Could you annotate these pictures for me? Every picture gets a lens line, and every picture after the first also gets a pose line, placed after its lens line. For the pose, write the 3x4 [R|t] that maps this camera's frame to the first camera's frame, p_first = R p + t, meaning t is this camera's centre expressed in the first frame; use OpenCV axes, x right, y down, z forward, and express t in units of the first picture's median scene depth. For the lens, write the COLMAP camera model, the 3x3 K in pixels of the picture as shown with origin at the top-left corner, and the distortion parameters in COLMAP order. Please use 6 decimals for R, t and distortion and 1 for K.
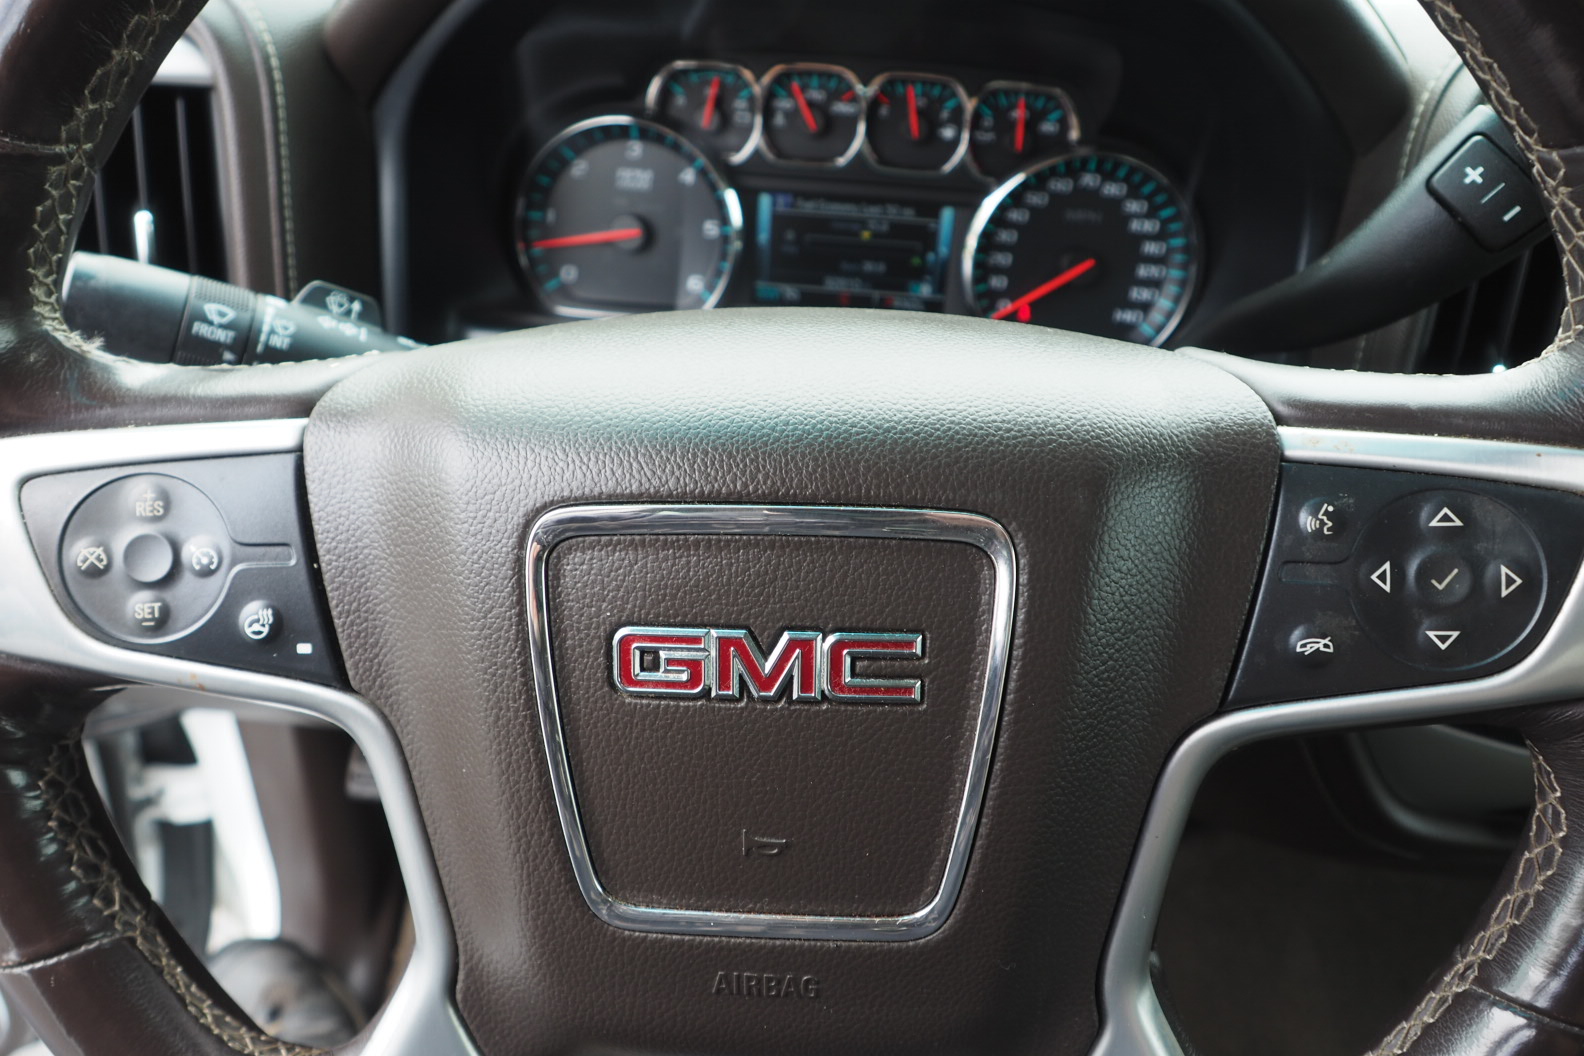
lens RADIAL K [[1128.3, 0, 795.4], [0, 1128.3, 524.2], [0, 0, 1]] dist [-0.040326, 0.001869]
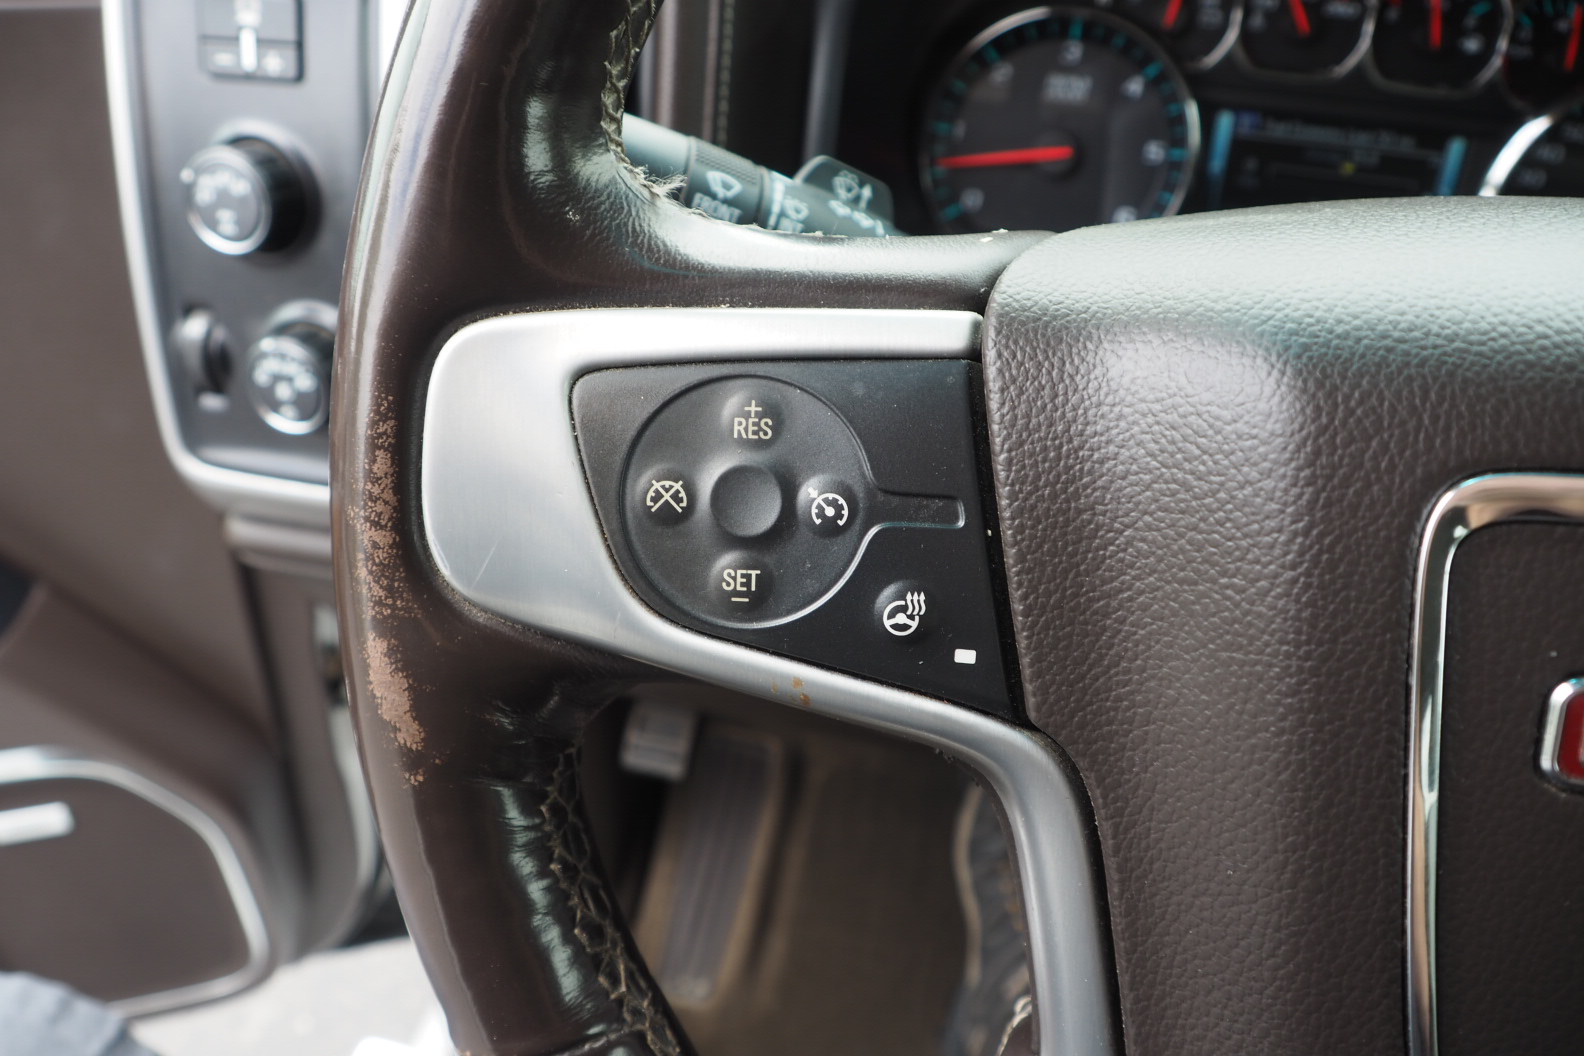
lens RADIAL K [[1130.3, 0, 802.5], [0, 1130.3, 529.1], [0, 0, 1]] dist [-0.045624, -0.005346]
pose [[0.985974, 0.078928, -0.147058, -0.452590], [-0.075450, 0.996725, 0.029089, 0.024574], [0.148872, -0.017585, 0.988700, 0.336409]]
